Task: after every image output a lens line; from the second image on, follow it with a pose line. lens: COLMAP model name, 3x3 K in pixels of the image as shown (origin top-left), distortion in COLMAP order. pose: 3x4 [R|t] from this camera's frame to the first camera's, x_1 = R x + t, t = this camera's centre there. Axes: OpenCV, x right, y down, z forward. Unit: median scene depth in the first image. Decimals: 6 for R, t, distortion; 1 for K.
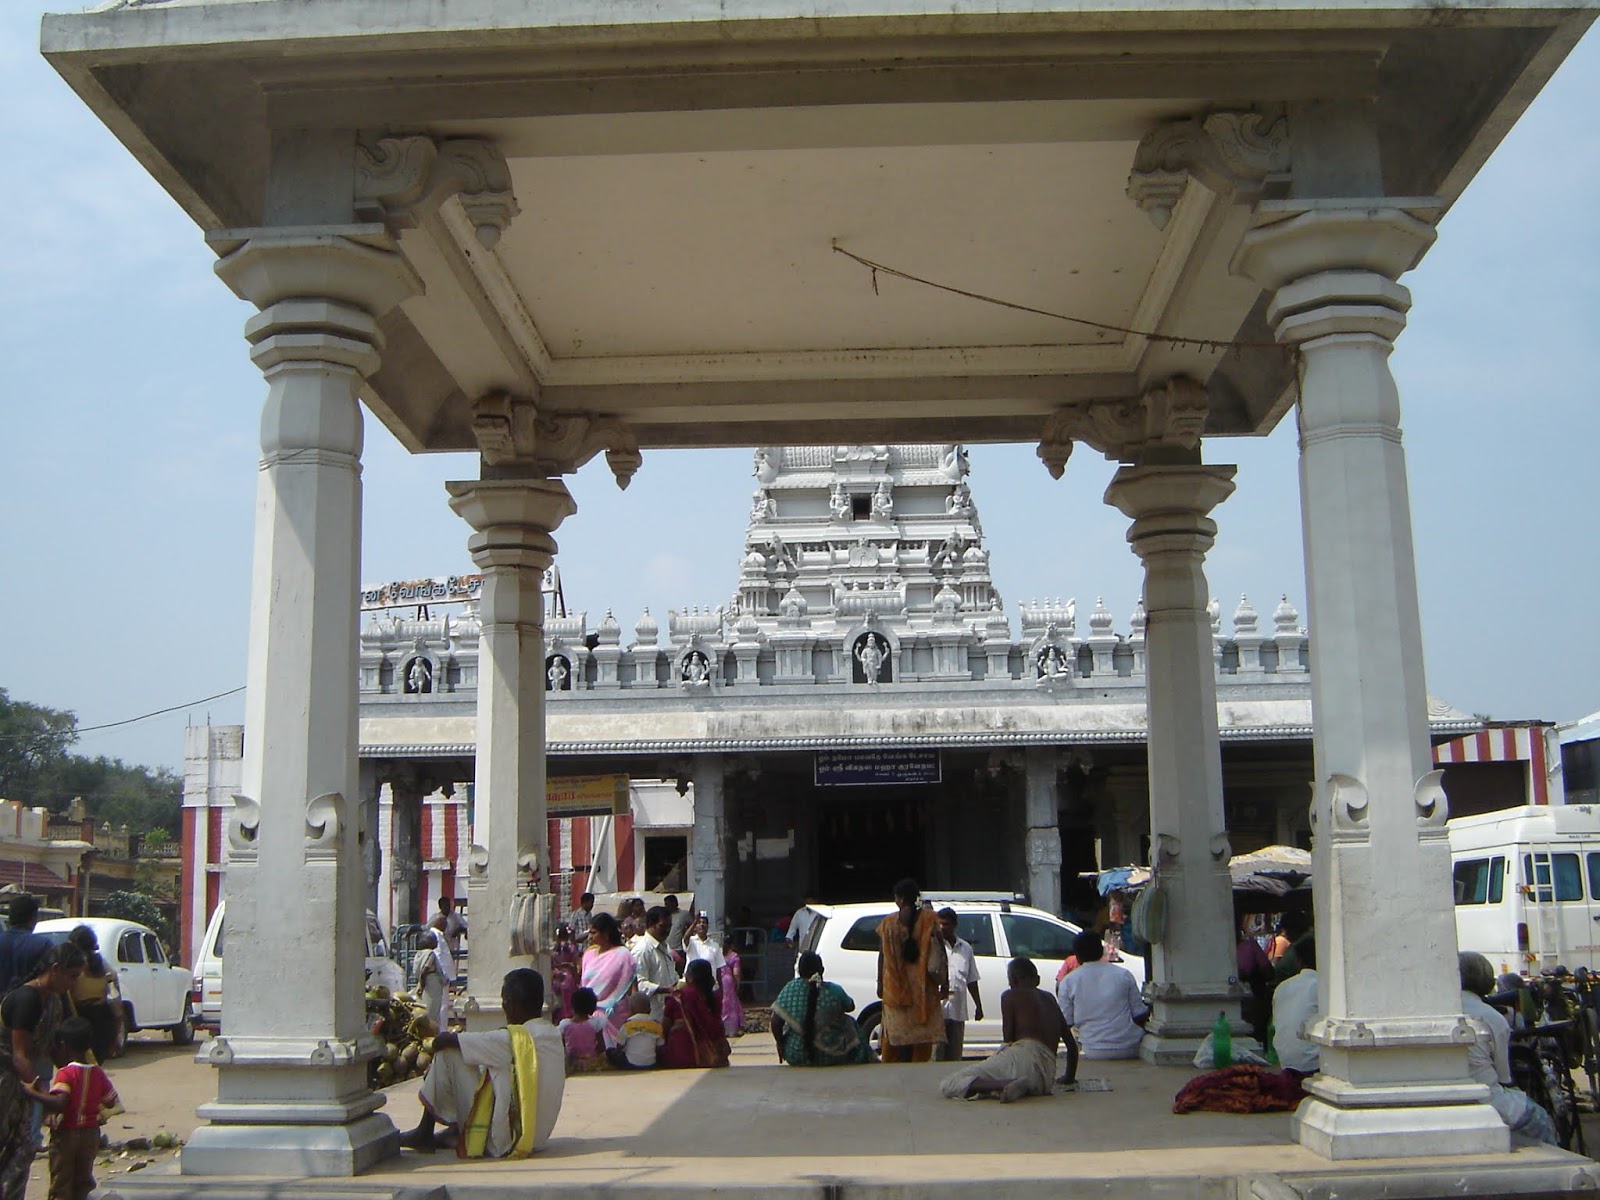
lens RADIAL K [[1792.7, 0, 788.4], [0, 1792.7, 613.8], [0, 0, 1]] dist [-0.093177, 0.000000]
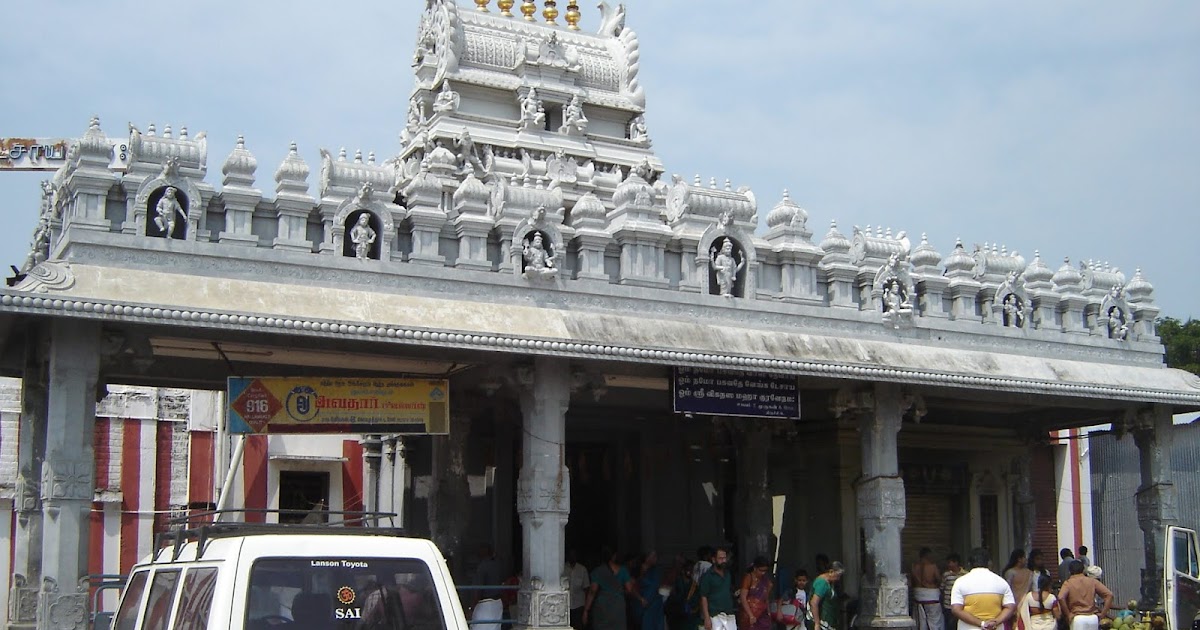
lens RADIAL K [[1351.1, 0, 607.4], [0, 1351.1, 368.4], [0, 0, 1]] dist [-0.144288, 0.000000]
pose [[0.864907, 0.087381, 0.494268, -0.309488], [-0.096069, 0.995344, -0.007857, 0.082120], [-0.492653, -0.040688, 0.869274, 0.474811]]
